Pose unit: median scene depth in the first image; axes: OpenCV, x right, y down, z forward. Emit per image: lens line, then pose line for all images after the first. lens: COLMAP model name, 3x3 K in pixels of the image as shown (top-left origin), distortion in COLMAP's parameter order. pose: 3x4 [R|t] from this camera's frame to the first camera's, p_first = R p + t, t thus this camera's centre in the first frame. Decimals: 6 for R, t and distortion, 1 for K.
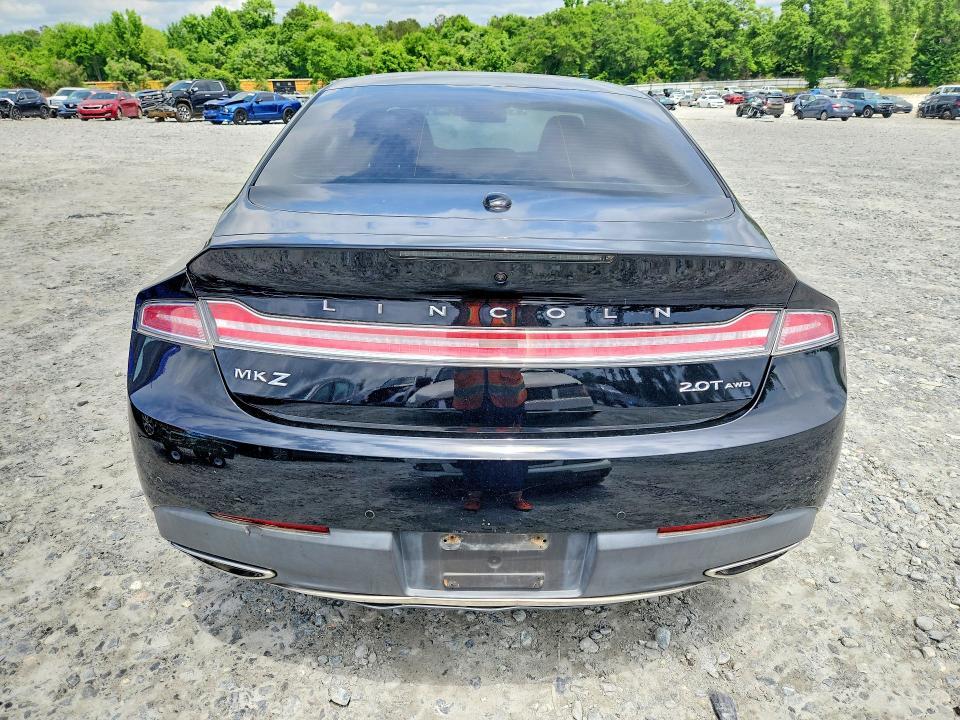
lens RADIAL K [[719.3, 0, 508.6], [0, 719.3, 366.1], [0, 0, 1]] dist [0.004659, -0.025650]
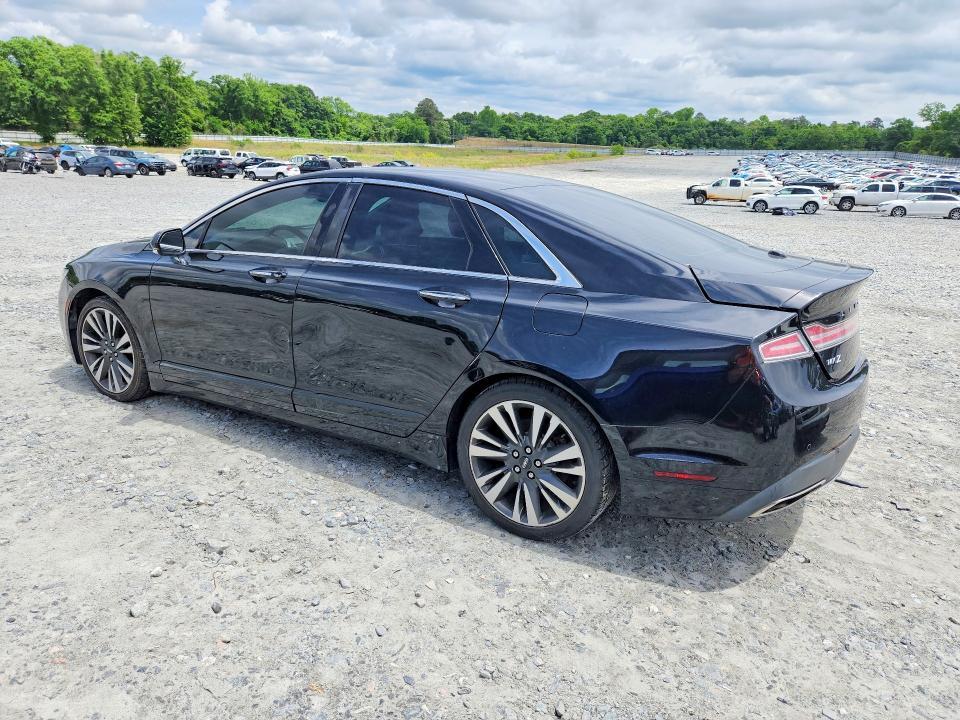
lens RADIAL K [[719.3, 0, 481.7], [0, 719.3, 362.3], [0, 0, 1]] dist [0.004659, -0.025650]
pose [[0.485494, -0.207055, 0.849367, -0.190277], [0.262725, 0.961195, 0.084143, -0.031310], [-0.833829, 0.182299, 0.521052, 0.065550]]
